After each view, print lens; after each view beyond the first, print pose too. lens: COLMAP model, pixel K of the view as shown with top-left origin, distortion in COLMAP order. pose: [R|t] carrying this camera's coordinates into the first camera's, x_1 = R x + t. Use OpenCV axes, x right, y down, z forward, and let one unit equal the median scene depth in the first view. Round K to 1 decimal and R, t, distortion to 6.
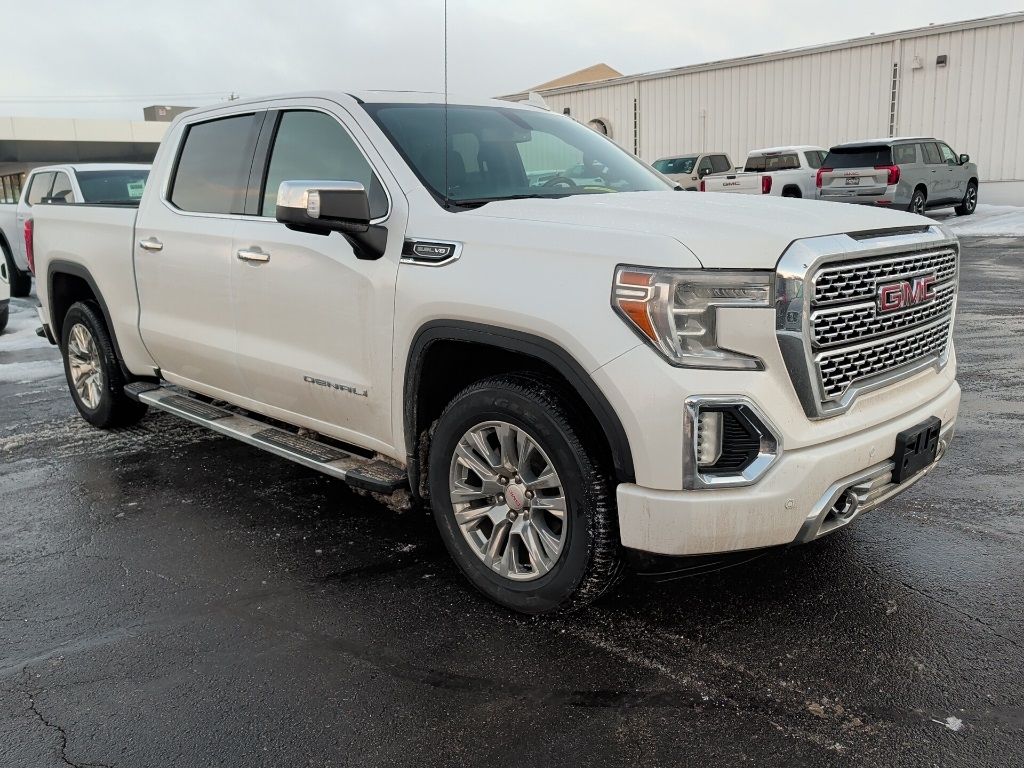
lens RADIAL K [[864.3, 0, 512.0], [0, 864.3, 384.0], [0, 0, 1]] dist [-0.005197, -0.000728]
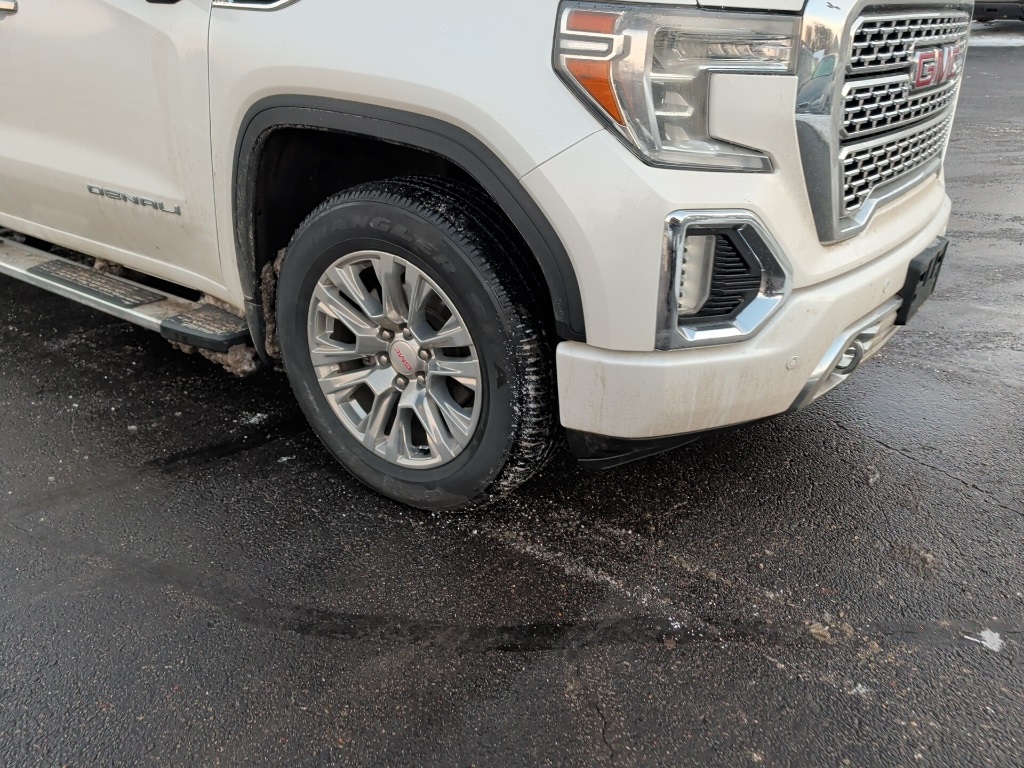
lens RADIAL K [[838.9, 0, 516.7], [0, 838.9, 382.0], [0, 0, 1]] dist [0.061327, -0.113530]
pose [[0.985702, -0.038559, 0.164027, -0.020674], [0.003351, 0.977758, 0.209709, 0.005150], [-0.168465, -0.206161, 0.963907, 0.330340]]
